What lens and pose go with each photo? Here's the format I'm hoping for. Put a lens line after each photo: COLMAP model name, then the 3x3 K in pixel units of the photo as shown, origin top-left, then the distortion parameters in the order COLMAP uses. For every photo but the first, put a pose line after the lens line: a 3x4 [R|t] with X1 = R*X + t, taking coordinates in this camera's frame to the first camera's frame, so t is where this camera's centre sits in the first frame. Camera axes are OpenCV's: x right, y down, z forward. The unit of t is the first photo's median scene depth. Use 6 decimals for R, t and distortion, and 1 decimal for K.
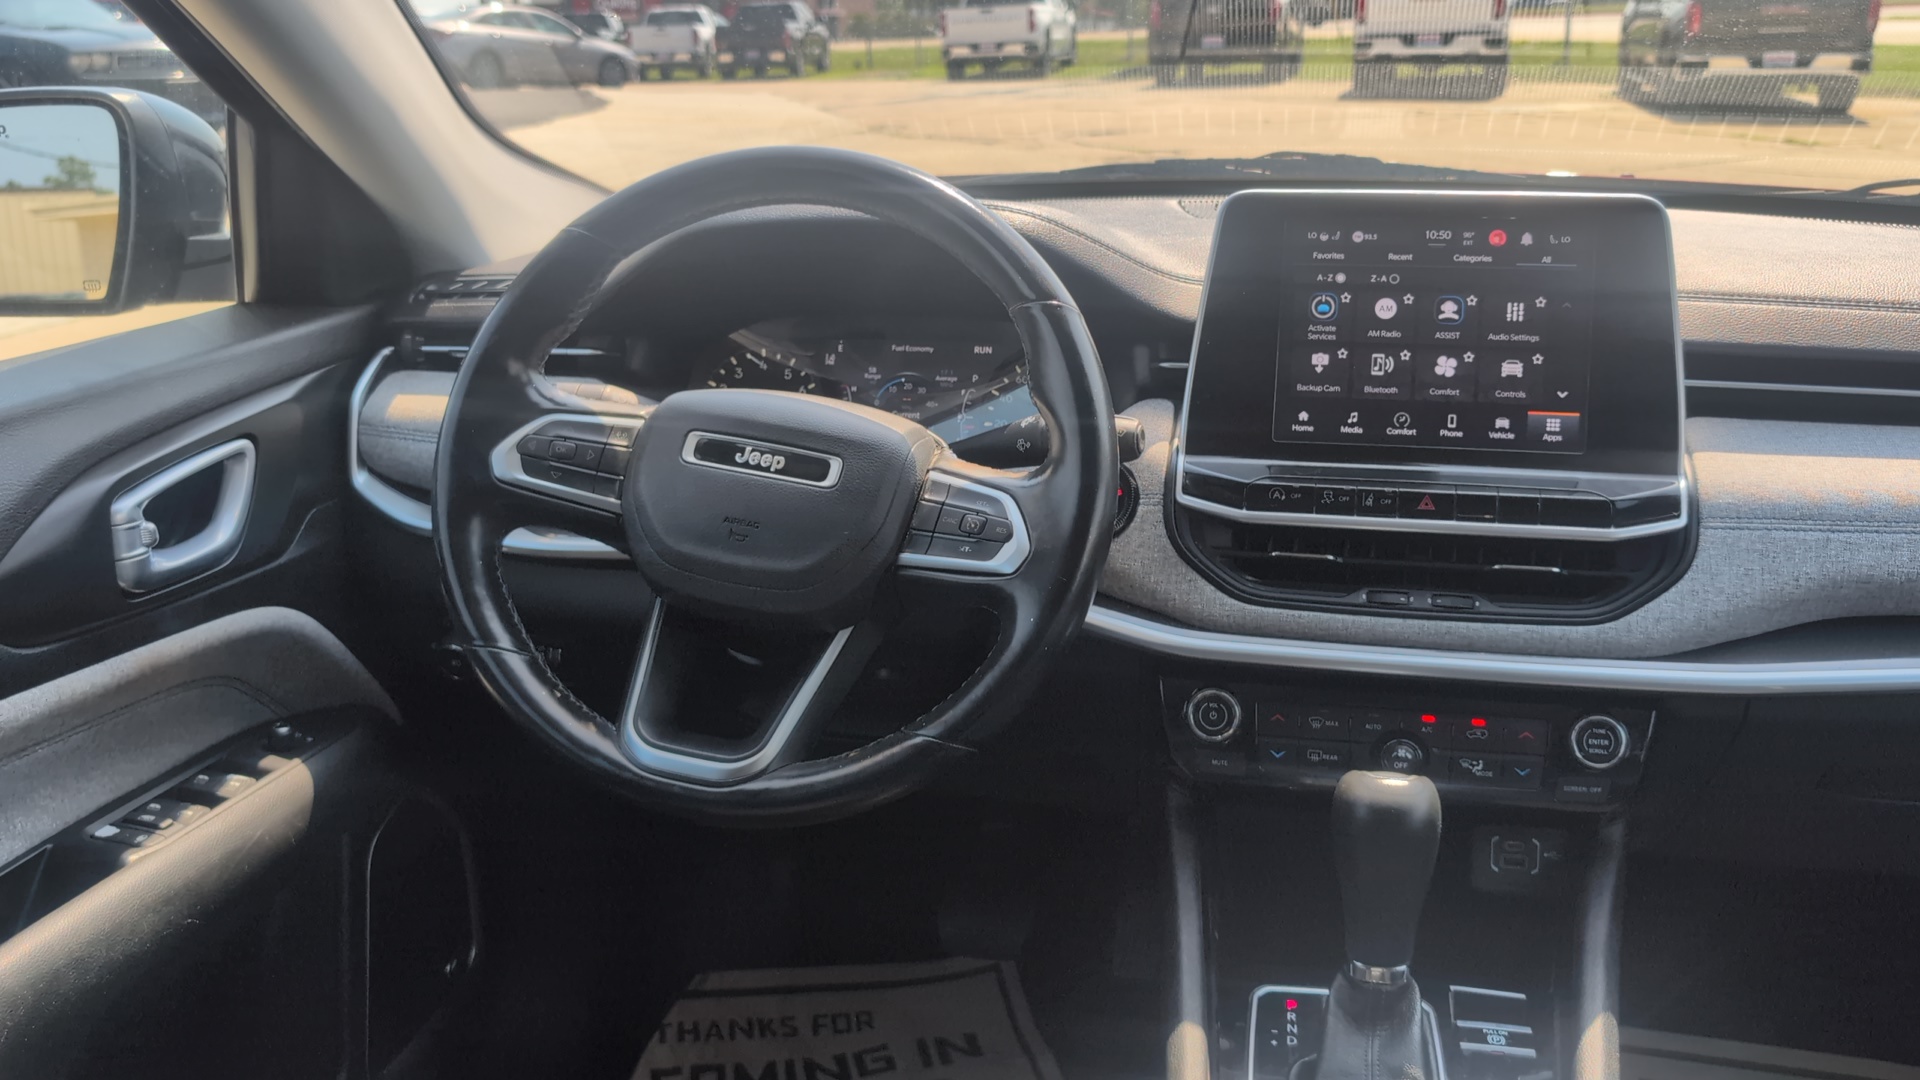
lens RADIAL K [[1602.2, 0, 989.7], [0, 1602.2, 539.2], [0, 0, 1]] dist [0.087878, -0.244459]
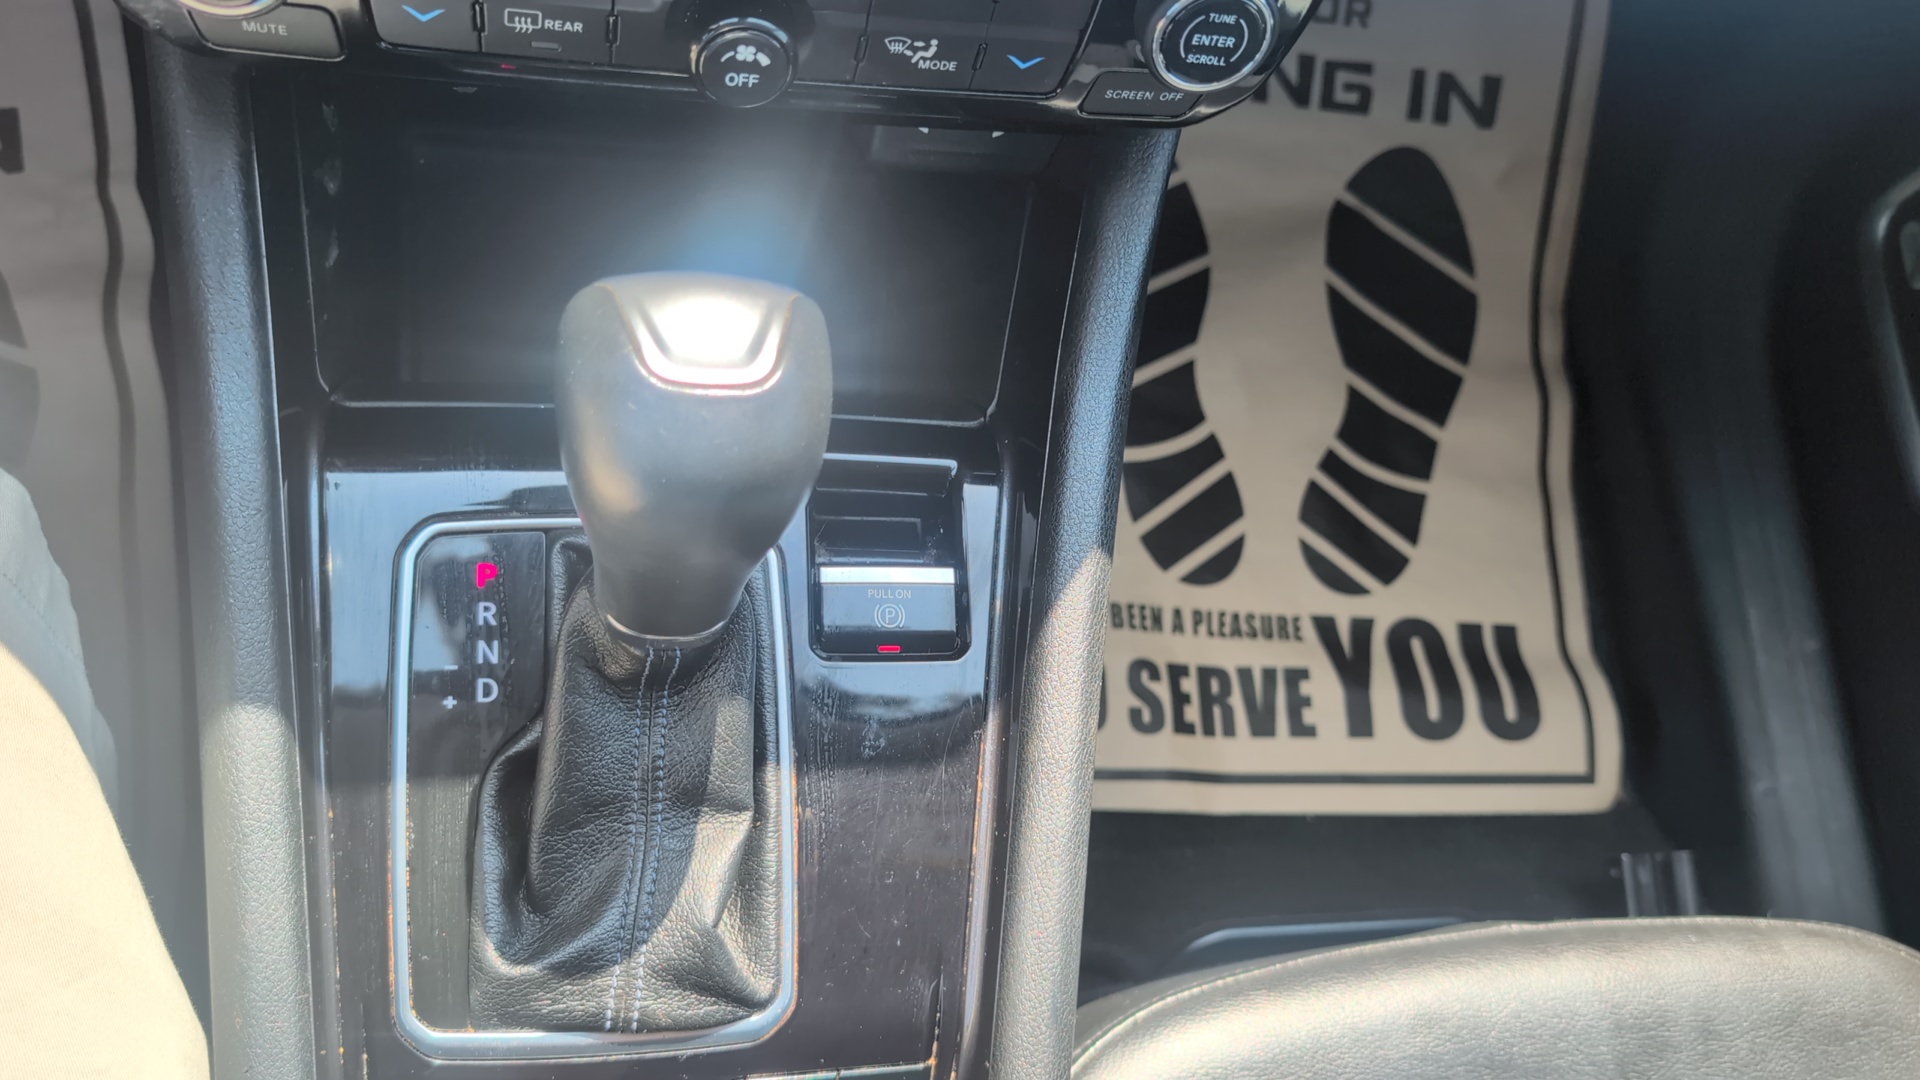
lens RADIAL K [[1619.5, 0, 970.0], [0, 1619.5, 536.0], [0, 0, 1]] dist [0.010894, -0.004112]
pose [[0.936111, -0.157484, 0.314476, 0.163612], [-0.172613, 0.573330, 0.800935, -0.120994], [-0.306433, -0.804047, 0.509516, 0.687226]]
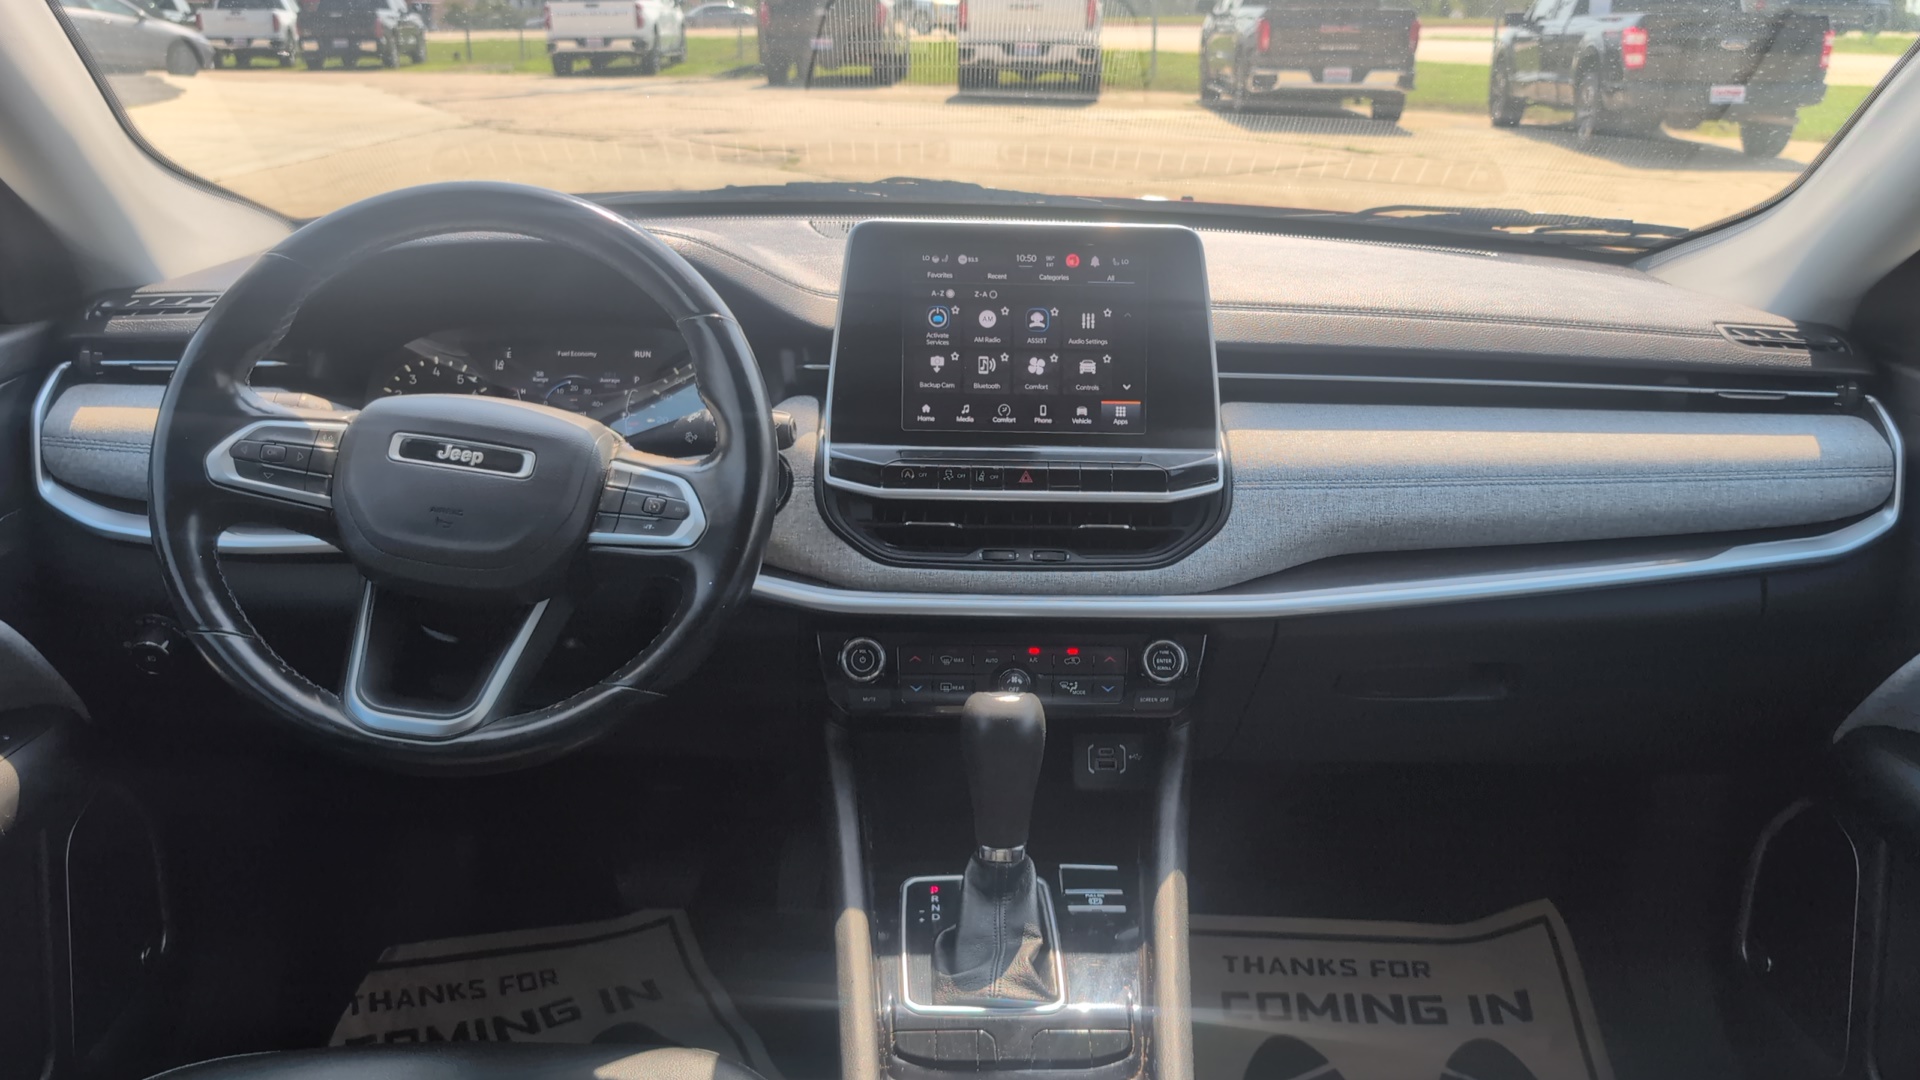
lens RADIAL K [[1565.3, 0, 995.5], [0, 1565.3, 574.2], [0, 0, 1]] dist [0.081453, -0.200284]
pose [[0.971952, -0.046216, 0.230595, -0.031977], [0.040229, 0.998722, 0.030600, 0.014233], [-0.231715, -0.020466, 0.972569, -0.164133]]
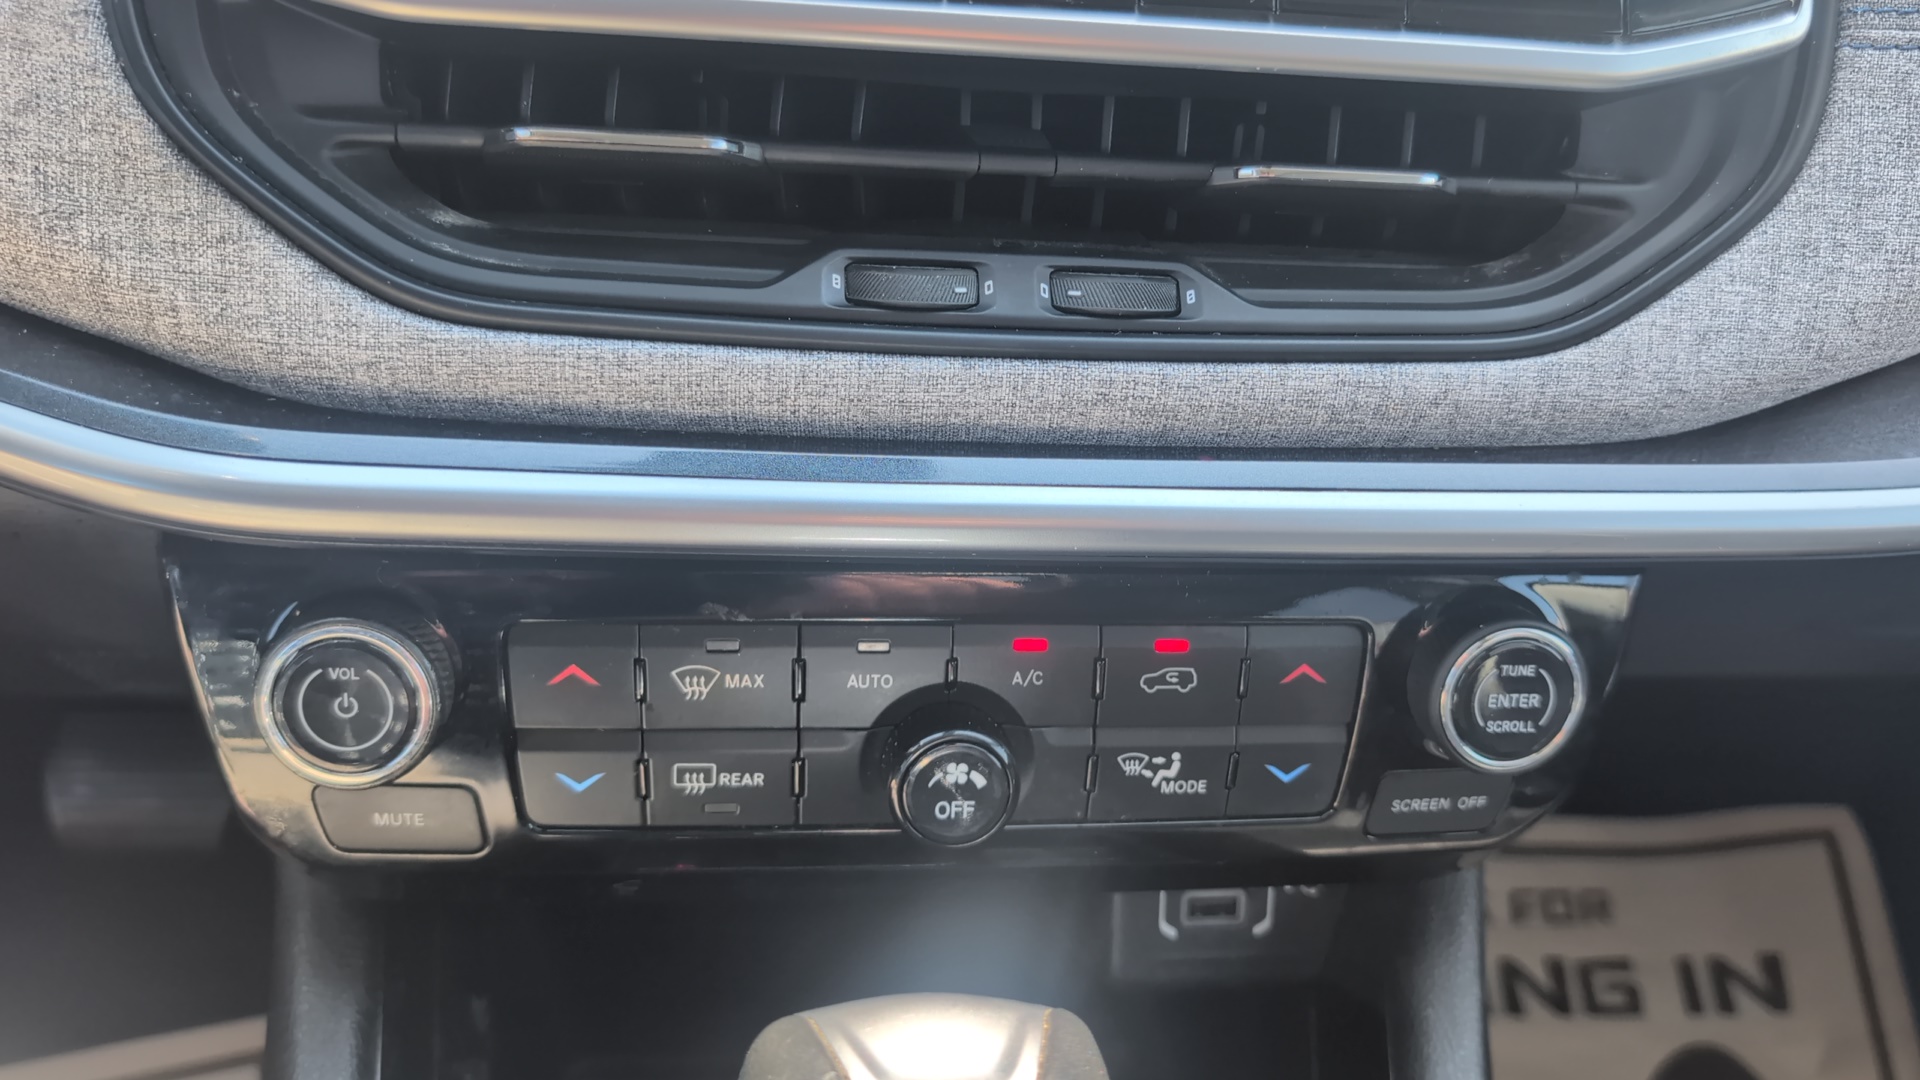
lens RADIAL K [[1635.5, 0, 970.4], [0, 1635.5, 545.4], [0, 0, 1]] dist [0.001353, -0.017055]
pose [[0.953681, -0.089388, 0.287231, 0.167237], [-0.003943, 0.951035, 0.309059, -0.011660], [-0.300793, -0.295876, 0.906632, 0.712858]]
